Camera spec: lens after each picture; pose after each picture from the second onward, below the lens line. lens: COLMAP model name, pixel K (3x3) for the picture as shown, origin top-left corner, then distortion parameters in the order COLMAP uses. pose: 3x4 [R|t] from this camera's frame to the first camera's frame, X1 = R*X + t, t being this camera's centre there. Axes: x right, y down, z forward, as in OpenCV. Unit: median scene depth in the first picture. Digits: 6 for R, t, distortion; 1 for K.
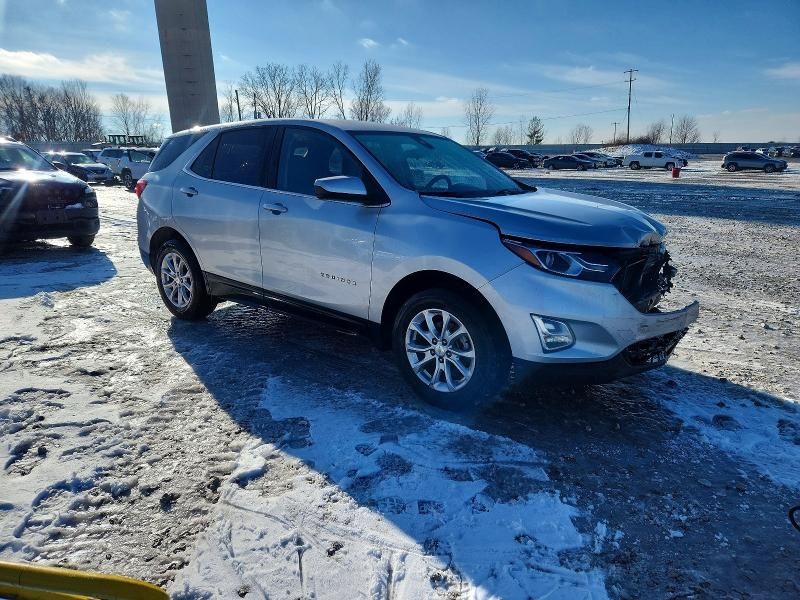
lens RADIAL K [[642.0, 0, 400.0], [0, 642.0, 300.0], [0, 0, 1]] dist [0.034469, -0.001629]
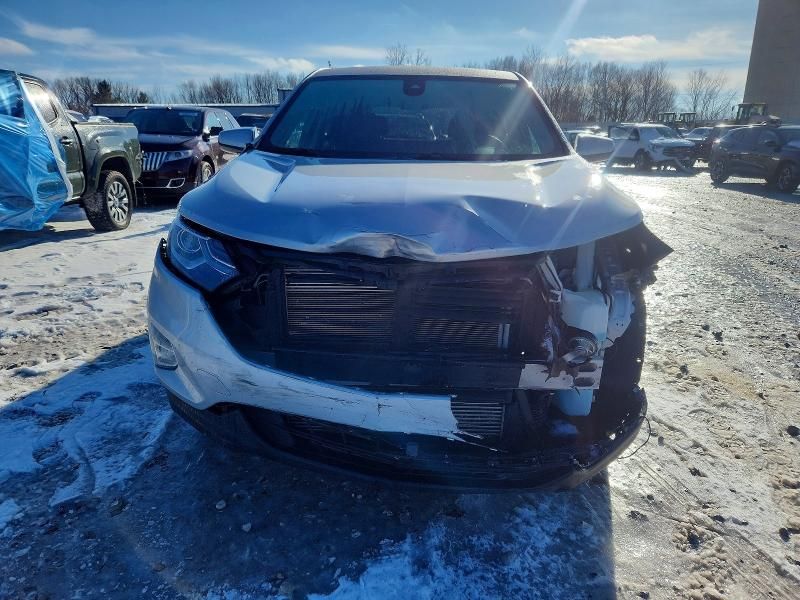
lens RADIAL K [[610.6, 0, 400.0], [0, 610.6, 300.0], [0, 0, 1]] dist [0.035478, -0.001006]
pose [[0.521489, 0.242987, -0.817928, 0.179561], [-0.213268, 0.965287, 0.150790, -0.031565], [0.826176, 0.095802, 0.555208, 0.157060]]
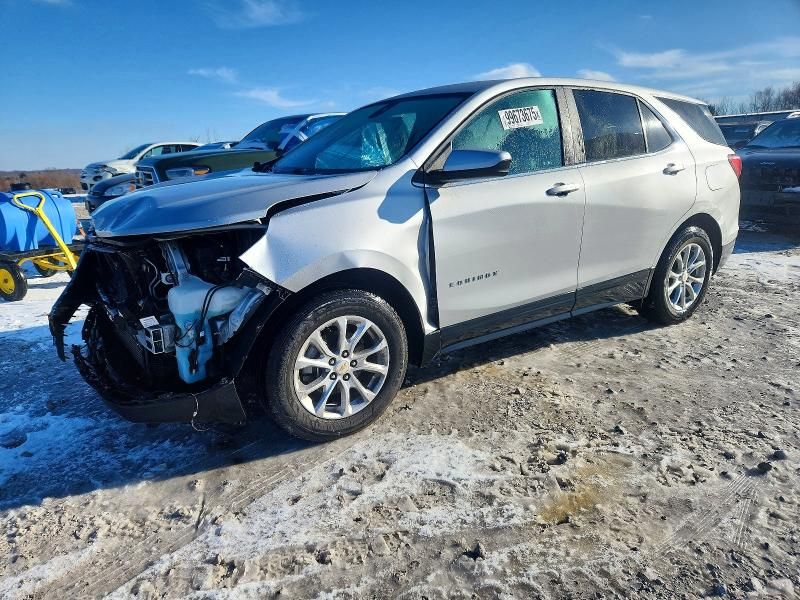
lens RADIAL K [[610.6, 0, 400.0], [0, 610.6, 300.0], [0, 0, 1]] dist [0.035478, -0.001006]
pose [[-0.435348, 0.235264, -0.868978, 0.208738], [-0.185719, 0.921017, 0.342396, -0.082564], [0.880897, 0.310448, -0.357270, 0.370476]]
